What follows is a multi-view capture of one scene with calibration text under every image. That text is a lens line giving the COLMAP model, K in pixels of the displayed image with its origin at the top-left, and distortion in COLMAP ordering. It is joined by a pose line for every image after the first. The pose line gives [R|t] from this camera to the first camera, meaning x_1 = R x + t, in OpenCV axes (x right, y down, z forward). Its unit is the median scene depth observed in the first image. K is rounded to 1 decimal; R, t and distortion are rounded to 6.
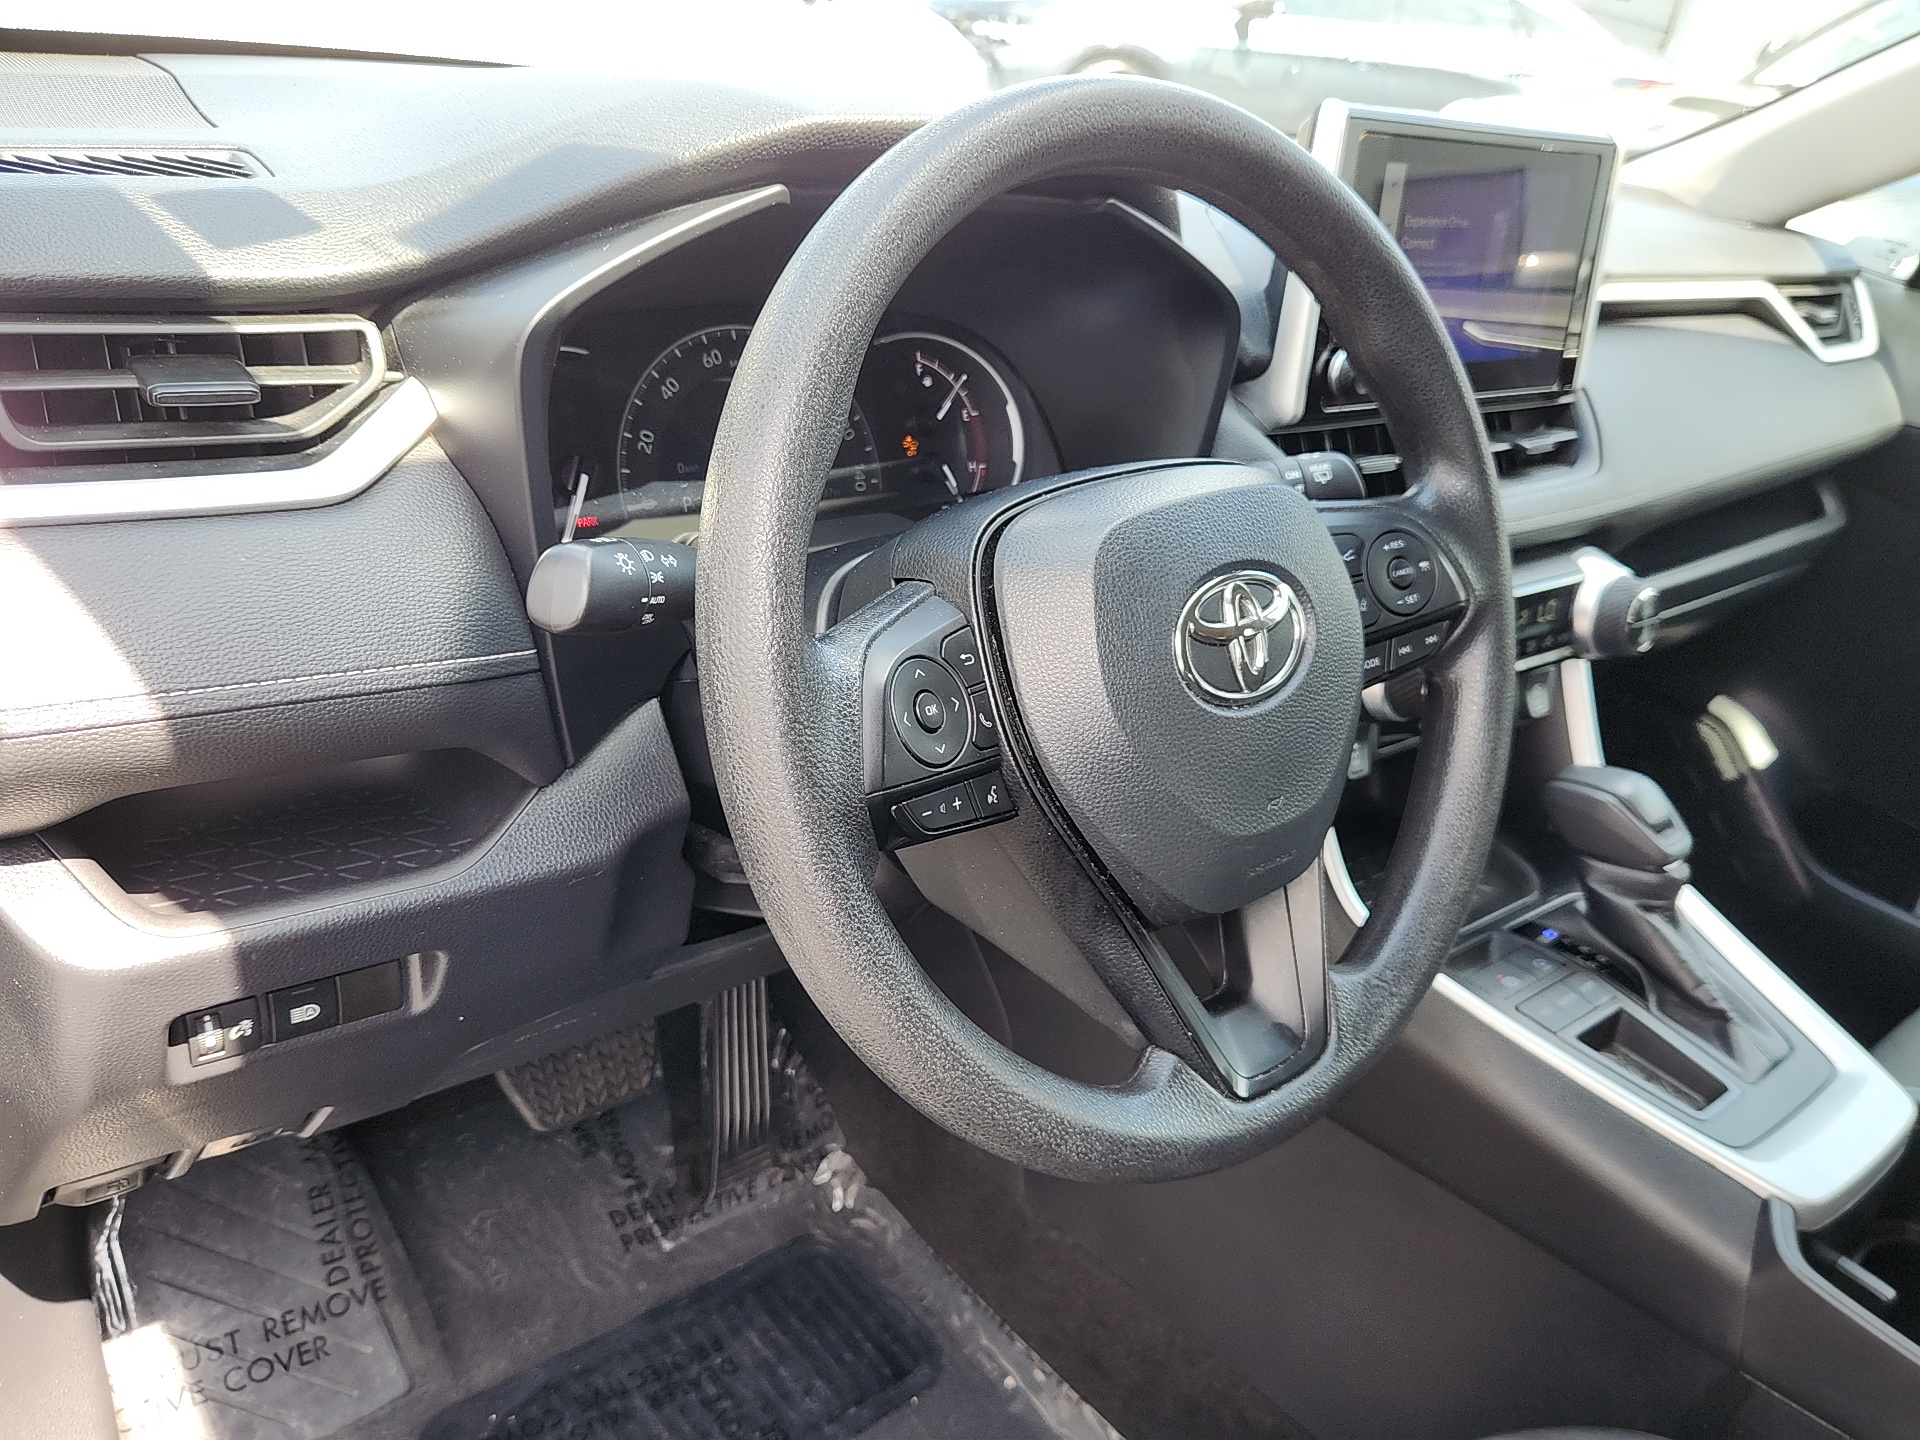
lens RADIAL K [[1499.2, 0, 967.6], [0, 1499.2, 755.9], [0, 0, 1]] dist [0.054536, -0.067188]
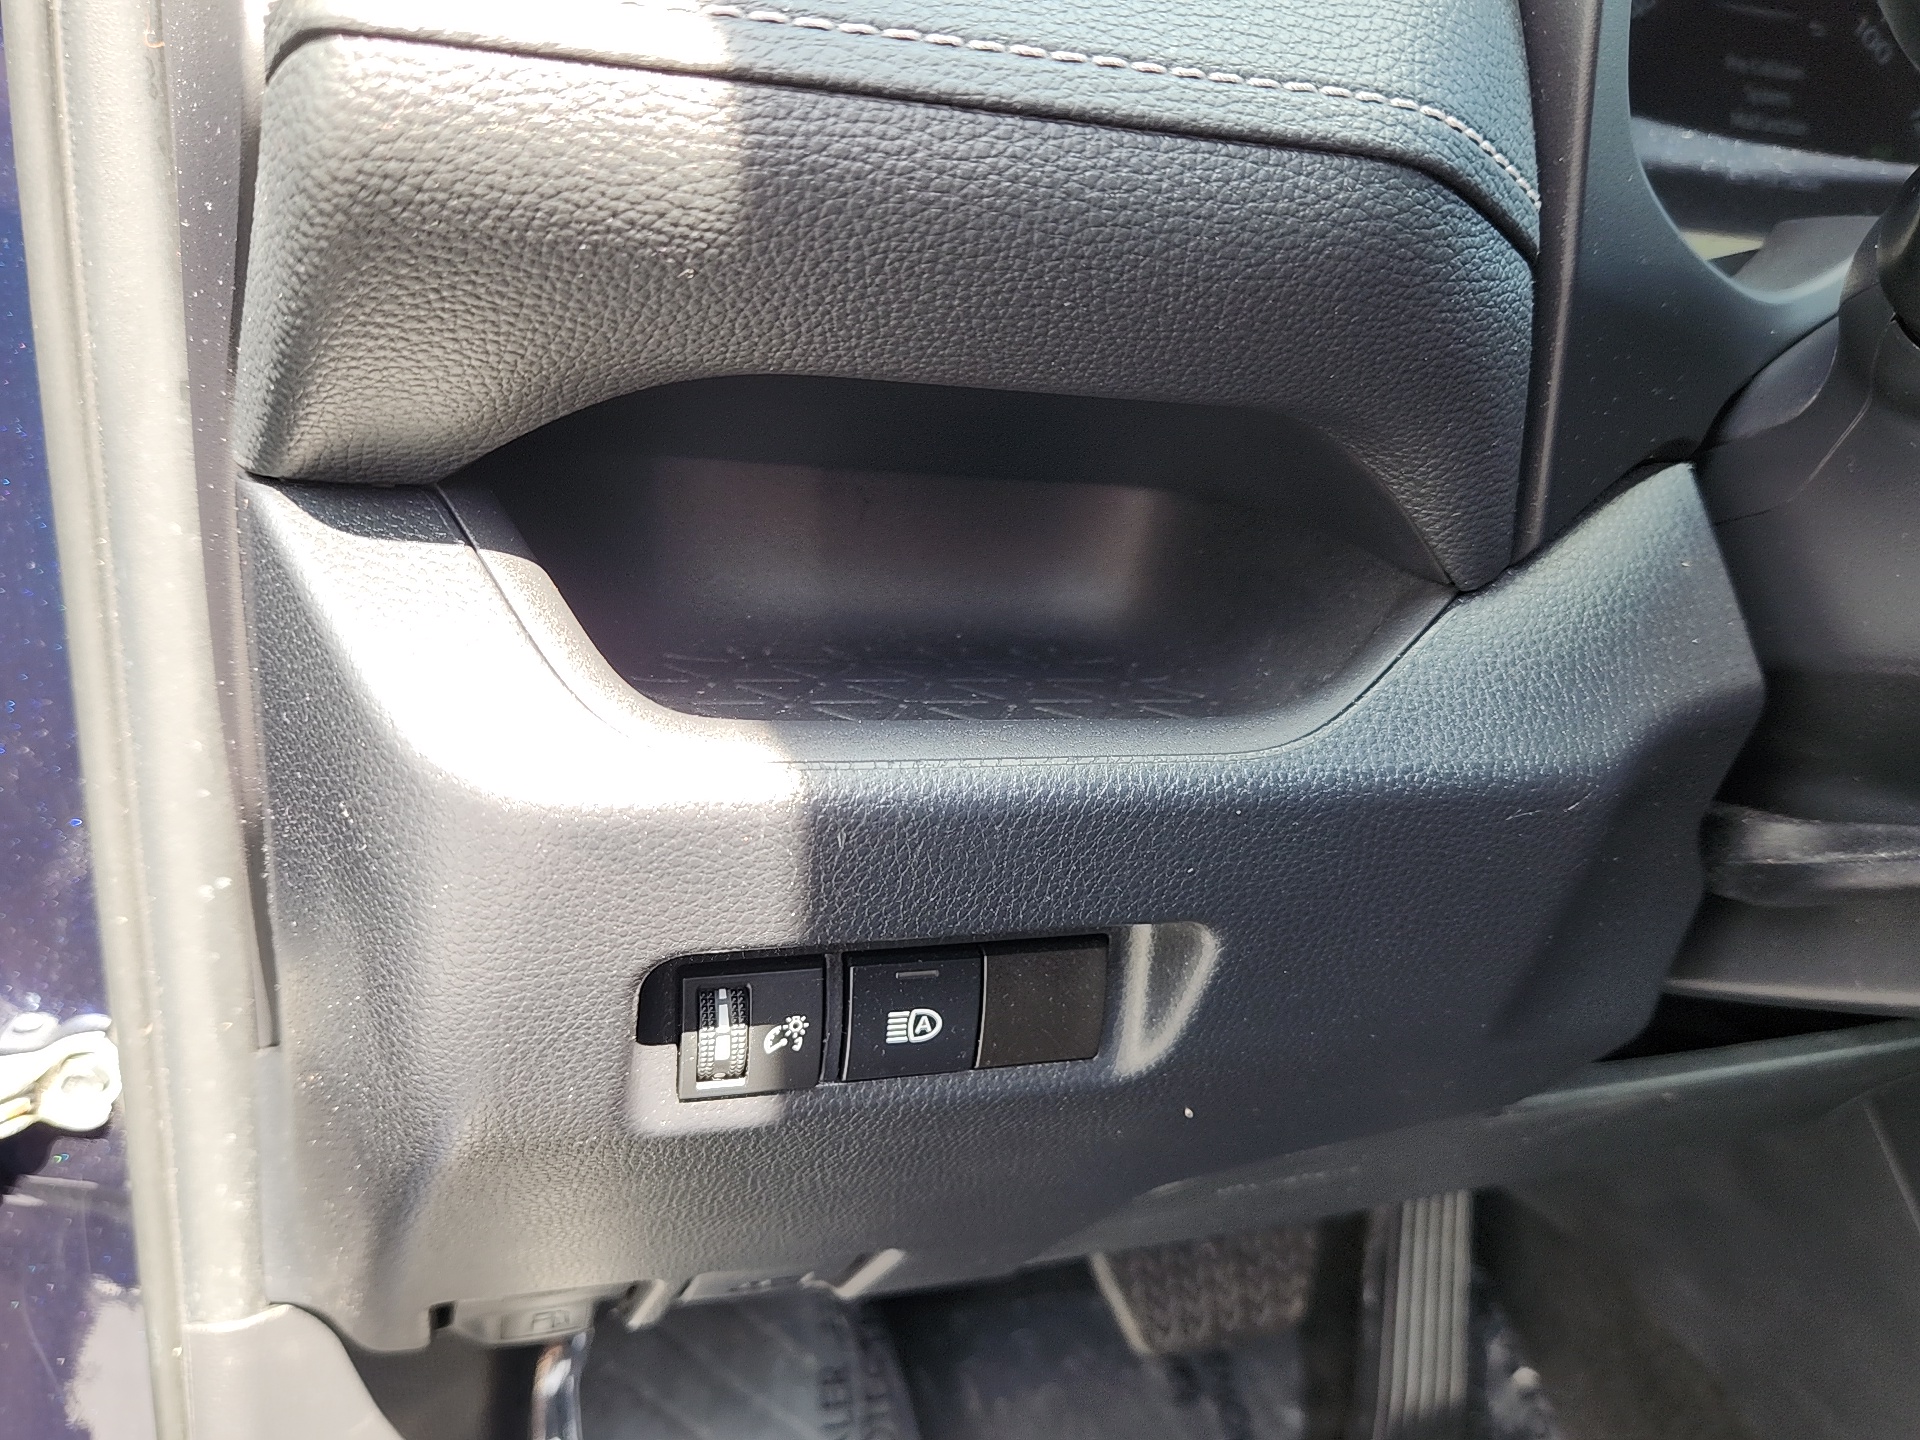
lens RADIAL K [[1499.2, 0, 967.6], [0, 1499.2, 755.9], [0, 0, 1]] dist [0.054536, -0.067188]
pose [[0.938777, 0.074287, -0.336420, -0.216430], [-0.120891, 0.985416, -0.119749, 0.111688], [0.322618, 0.153088, 0.934067, 0.445981]]
